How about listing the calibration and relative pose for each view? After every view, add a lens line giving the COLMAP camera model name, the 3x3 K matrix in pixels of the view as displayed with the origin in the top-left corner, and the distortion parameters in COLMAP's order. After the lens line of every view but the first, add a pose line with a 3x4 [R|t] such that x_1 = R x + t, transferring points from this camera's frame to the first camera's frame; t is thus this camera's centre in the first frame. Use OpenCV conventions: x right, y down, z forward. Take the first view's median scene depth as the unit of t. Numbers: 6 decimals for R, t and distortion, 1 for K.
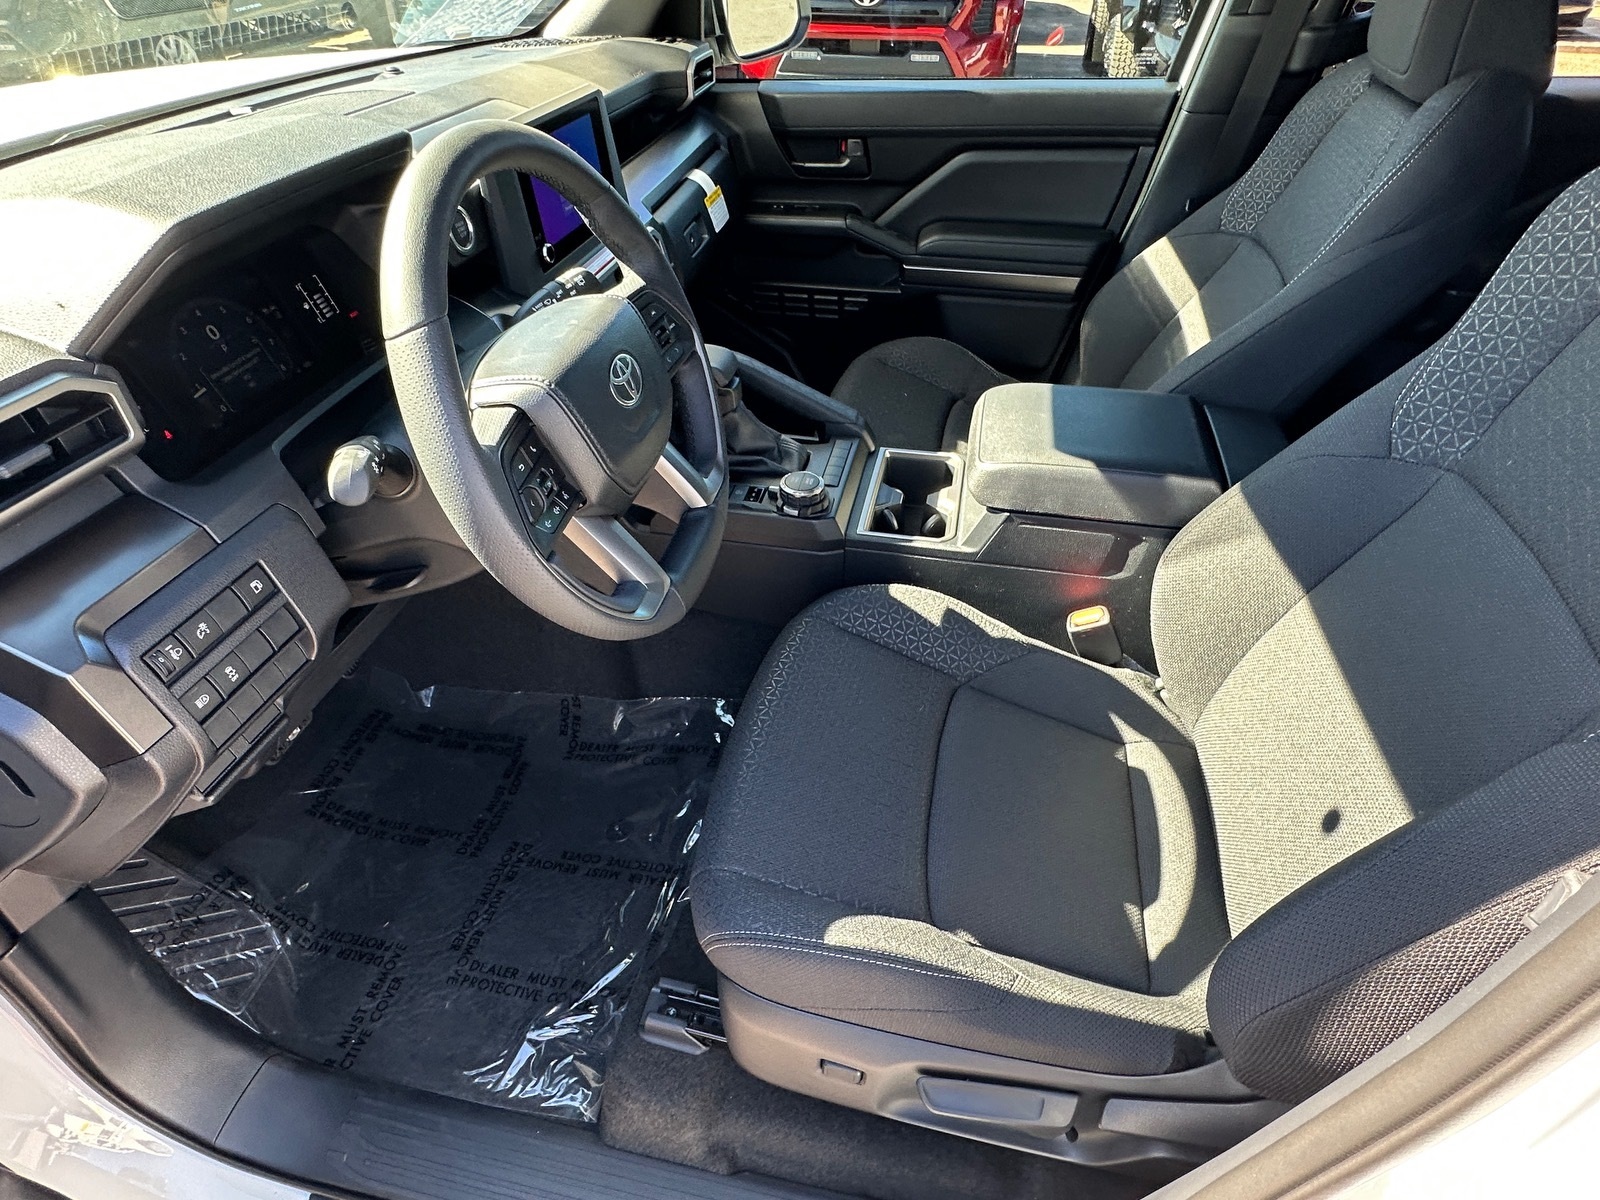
lens RADIAL K [[879.3, 0, 794.4], [0, 879.3, 606.0], [0, 0, 1]] dist [-0.009083, 0.000055]
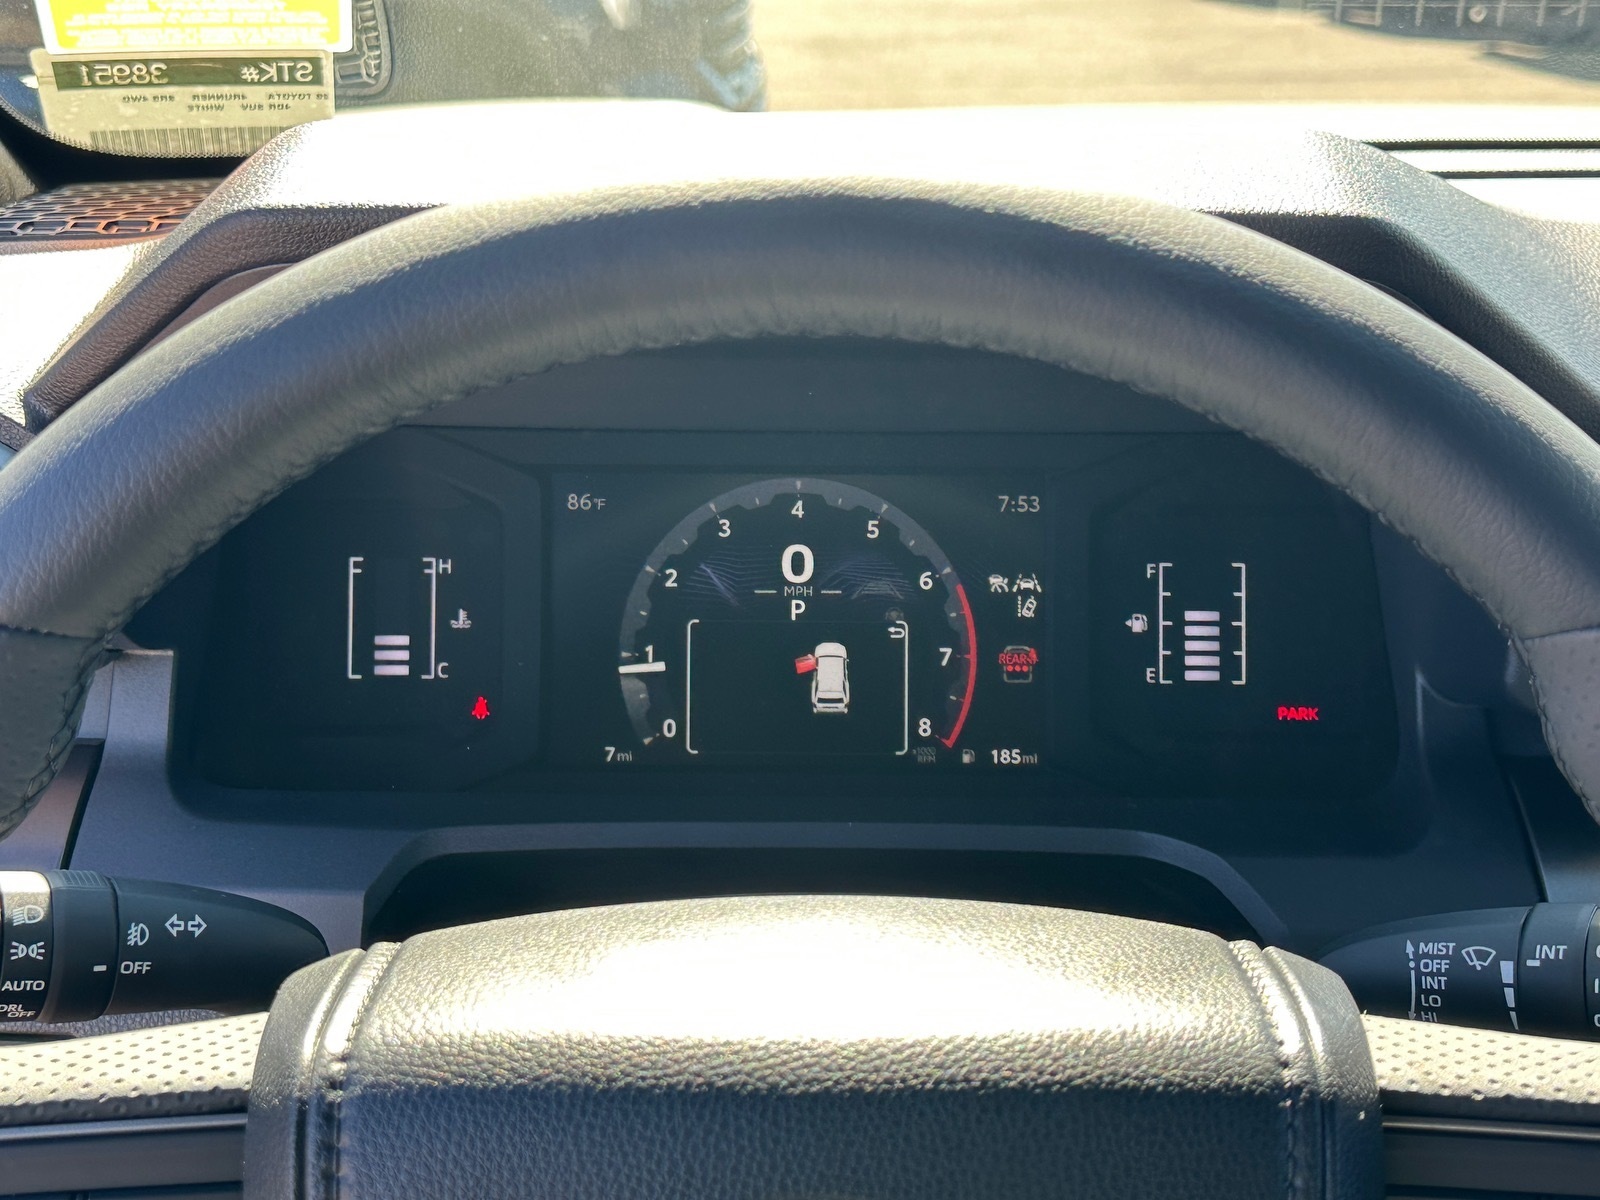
lens RADIAL K [[2237.6, 0, 812.2], [0, 2237.6, 555.4], [0, 0, 1]] dist [0.141453, -0.367730]
pose [[0.196976, 0.297164, -0.934288, 0.167958], [-0.627730, 0.770238, 0.112641, -0.316185], [0.753097, 0.564293, 0.338257, 0.503507]]
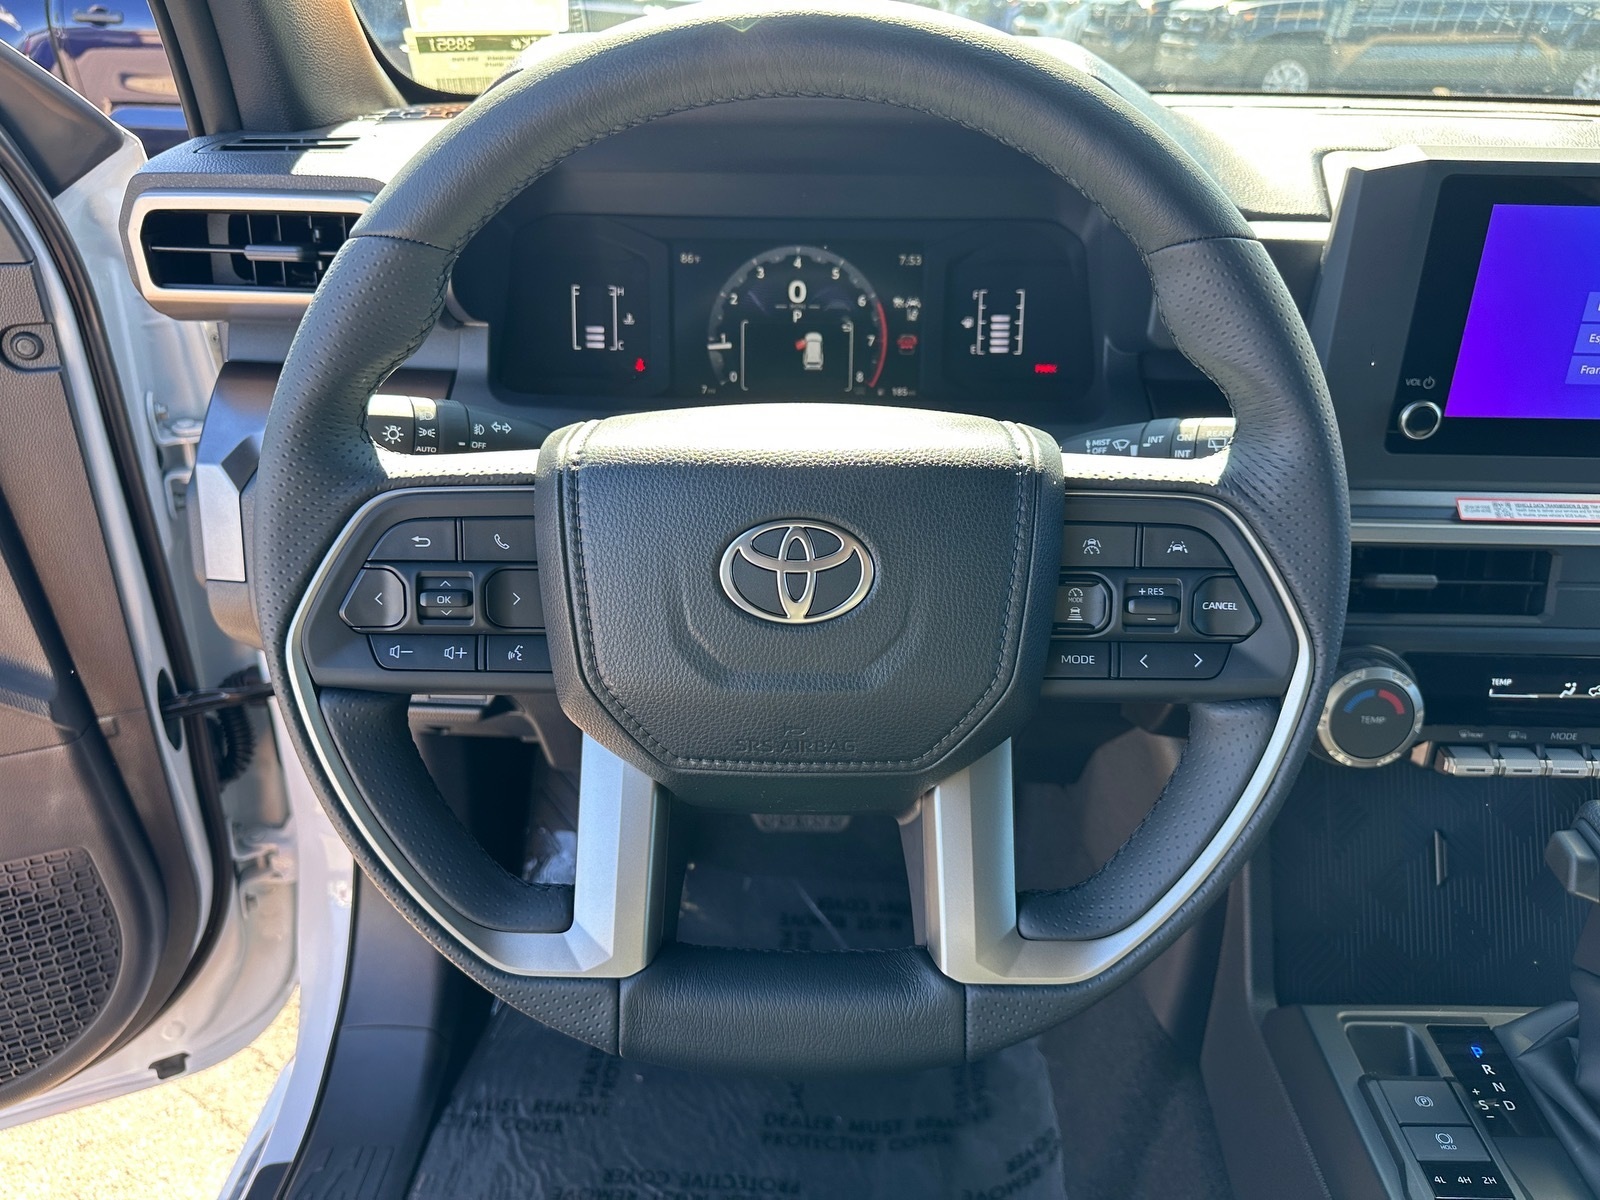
lens RADIAL K [[1135.9, 0, 789.4], [0, 1135.9, 602.3], [0, 0, 1]] dist [0.109129, -0.182690]
pose [[0.177239, 0.465397, -0.867175, 0.217828], [-0.629755, 0.730749, 0.263467, -0.275170], [0.756304, 0.499411, 0.422603, 0.531225]]
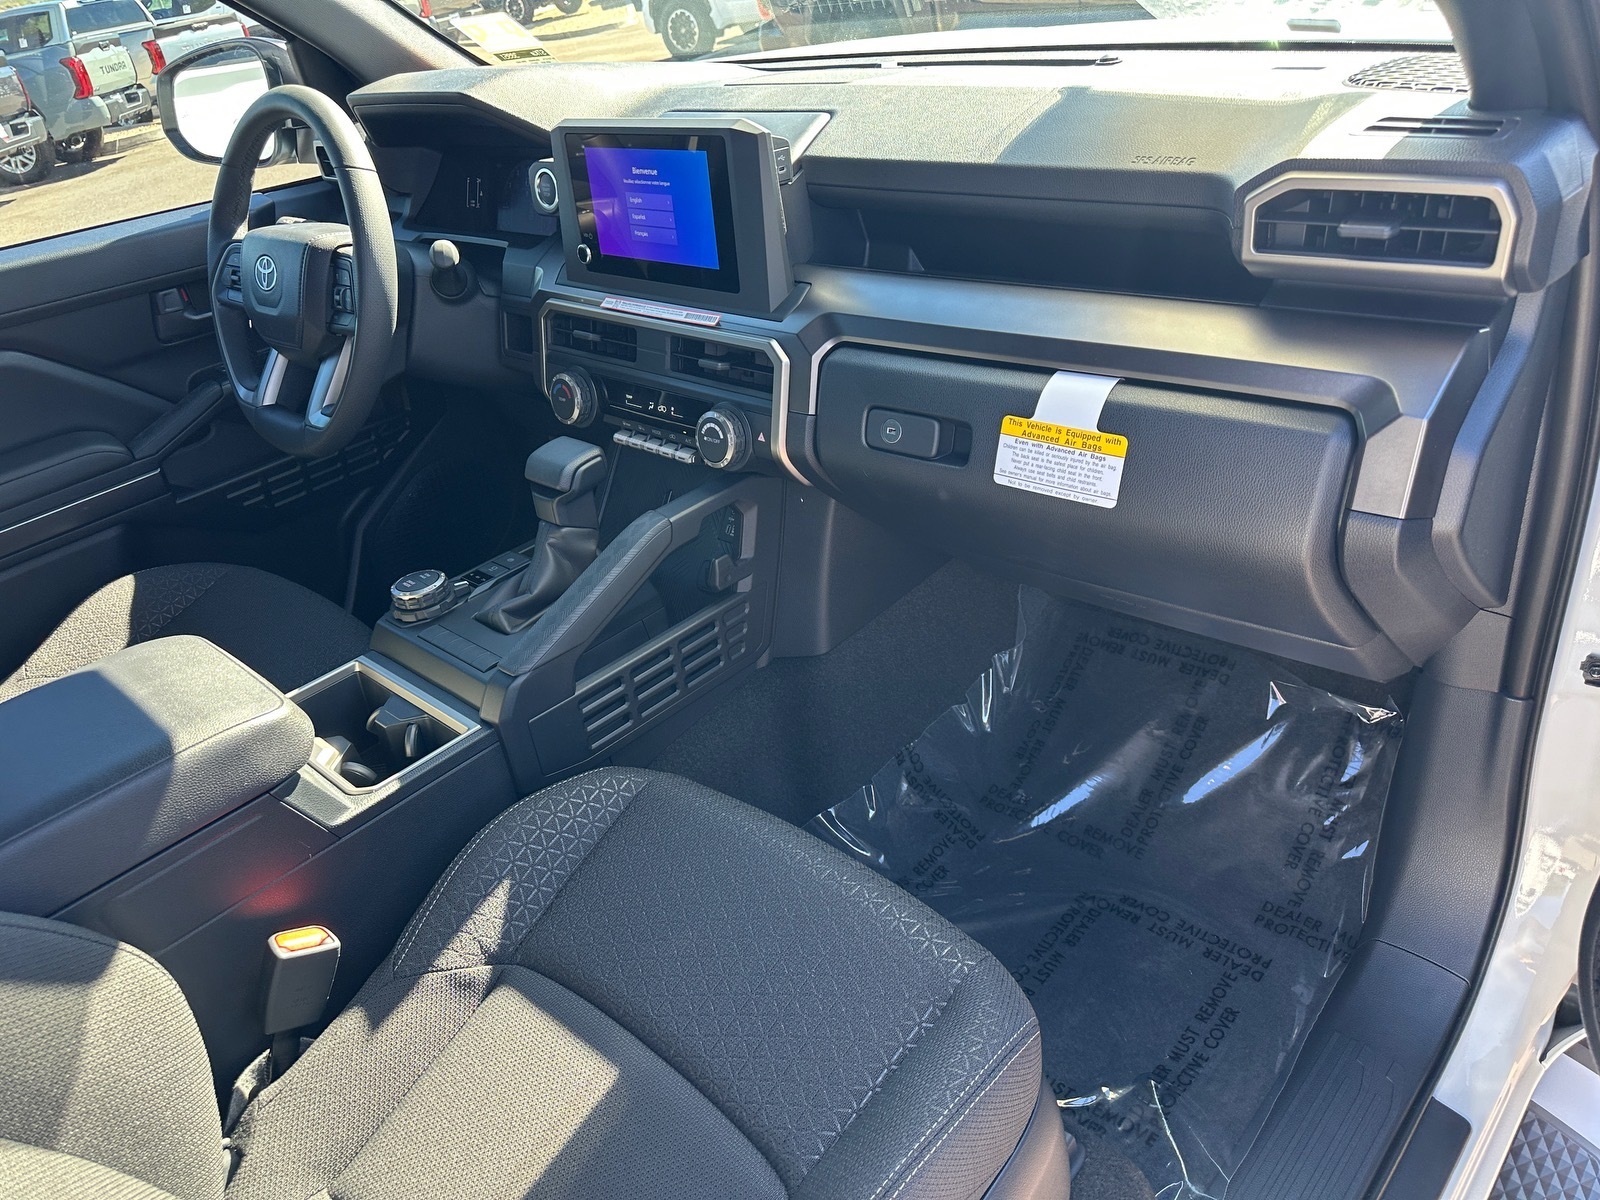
lens RADIAL K [[1135.9, 0, 789.4], [0, 1135.9, 602.3], [0, 0, 1]] dist [0.109129, -0.182690]
pose [[-0.515836, 0.495045, -0.699174, 0.644535], [-0.436631, 0.550254, 0.711740, -1.146276], [0.737066, 0.672422, -0.067689, 1.461107]]
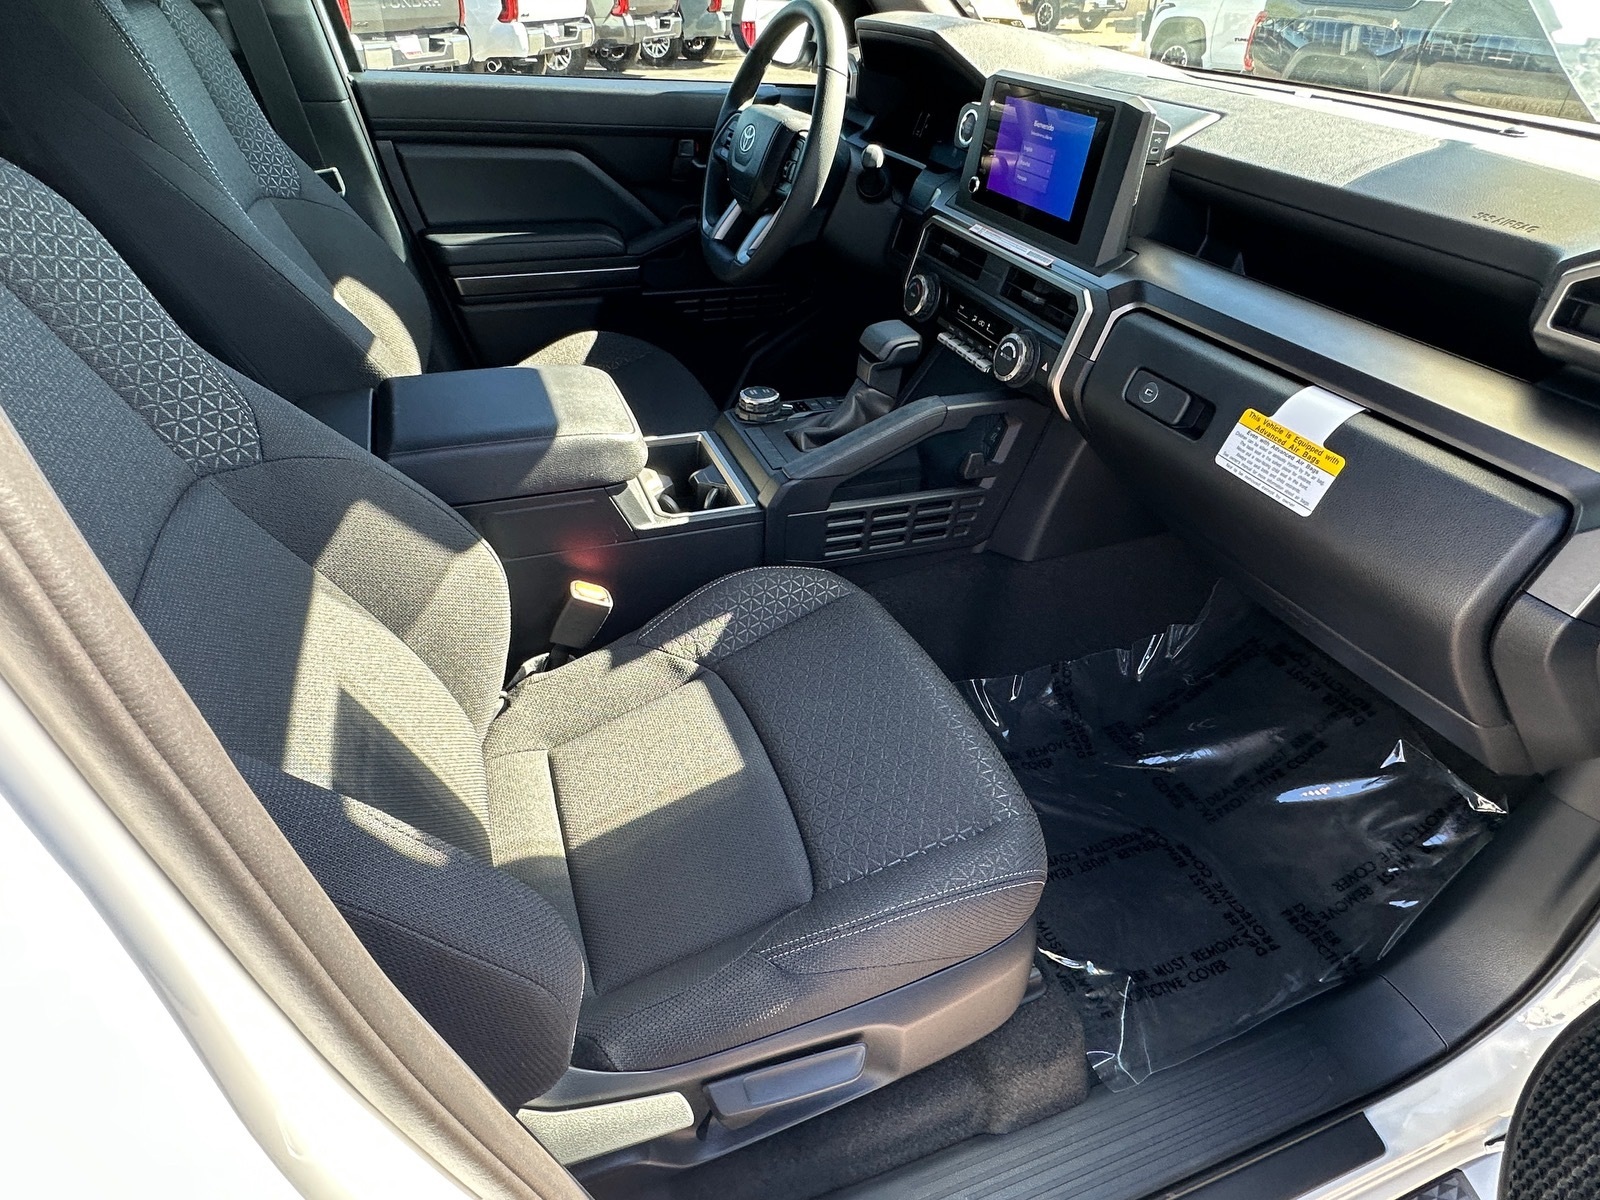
lens RADIAL K [[881.2, 0, 769.5], [0, 881.2, 605.0], [0, 0, 1]] dist [-0.016445, 0.008823]
pose [[-0.852535, 0.283721, -0.438960, 0.609917], [-0.358993, 0.292541, 0.886309, -1.147785], [0.379878, 0.913194, -0.147548, 1.539664]]
